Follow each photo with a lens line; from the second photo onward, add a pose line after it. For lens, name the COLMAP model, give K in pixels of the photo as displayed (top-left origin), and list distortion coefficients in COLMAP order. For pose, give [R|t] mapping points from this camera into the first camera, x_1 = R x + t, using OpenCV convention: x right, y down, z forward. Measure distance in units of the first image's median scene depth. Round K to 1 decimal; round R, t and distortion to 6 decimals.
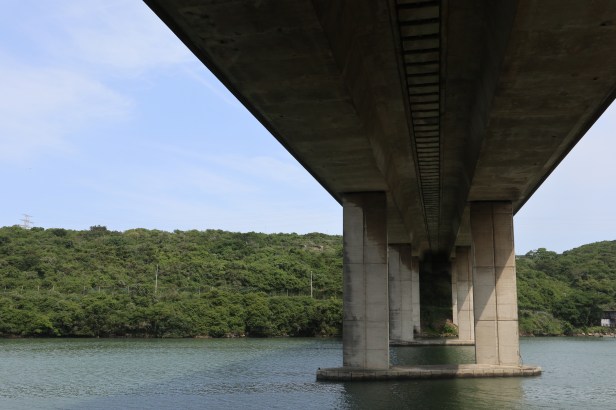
lens RADIAL K [[589.3, 0, 308.3], [0, 589.3, 207.1], [0, 0, 1]] dist [0.015580, 0.000000]
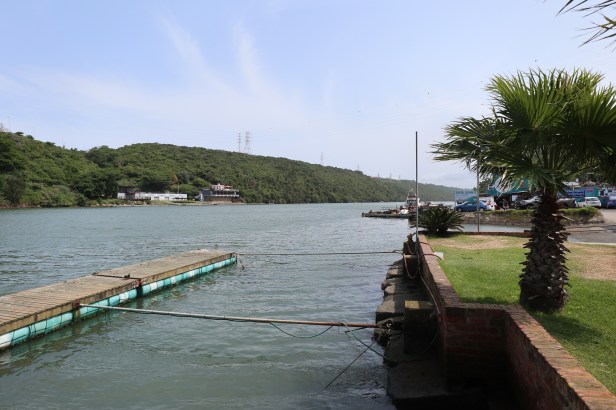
lens RADIAL K [[376.1, 0, 303.5], [0, 376.1, 207.7], [0, 0, 1]] dist [-0.000601, 0.003676]
pose [[0.697194, -0.022955, 0.716515, 0.257777], [-0.117623, 0.982279, 0.145920, 0.077922], [-0.707167, -0.186013, 0.682140, 0.258139]]
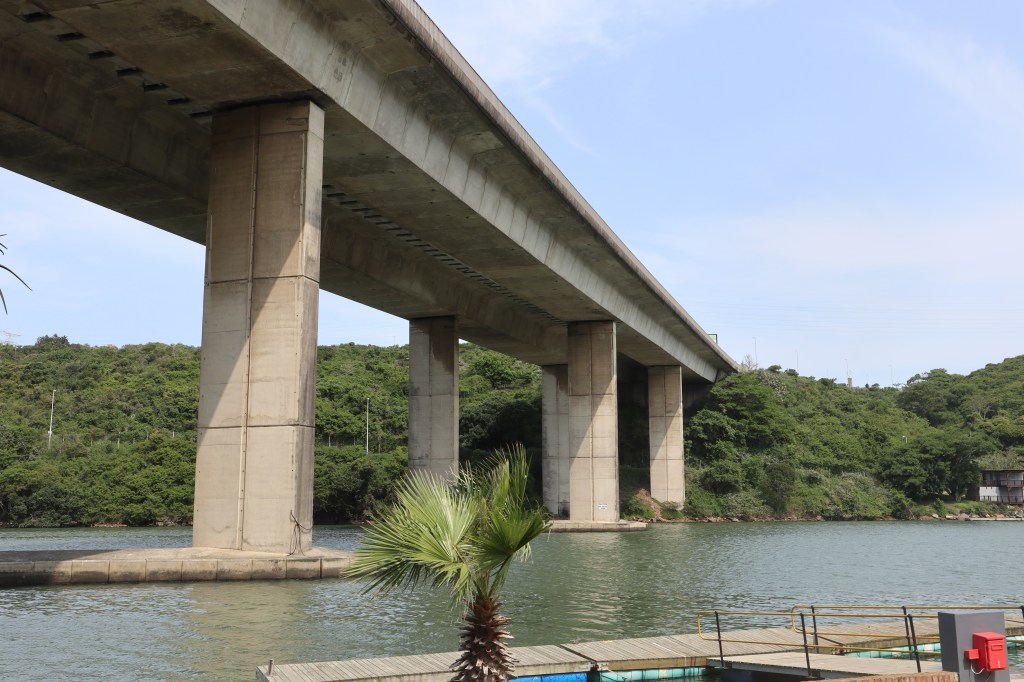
lens RADIAL K [[979.6, 0, 509.9], [0, 979.6, 345.9], [0, 0, 1]] dist [0.015580, 0.000000]
pose [[0.995173, -0.028176, -0.094004, 0.225773], [0.029637, 0.999460, 0.014176, 0.059307], [0.093553, -0.016893, 0.995471, 0.181615]]
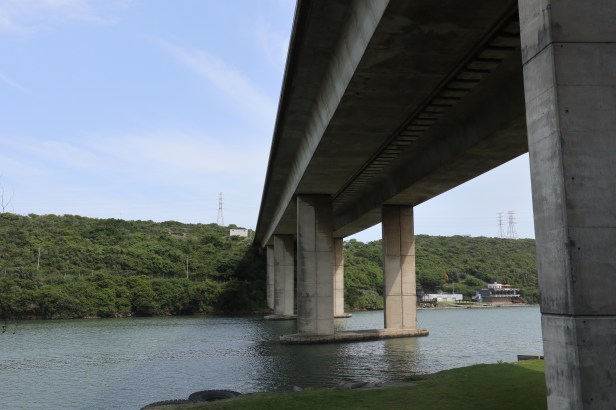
lens RADIAL K [[537.5, 0, 307.3], [0, 537.5, 206.1], [0, 0, 1]] dist [-0.013766, 0.035605]
pose [[0.946992, 0.039686, 0.318796, -0.116357], [-0.044233, 0.998997, 0.007033, -0.003205], [-0.318196, -0.020761, 0.947797, -0.031065]]
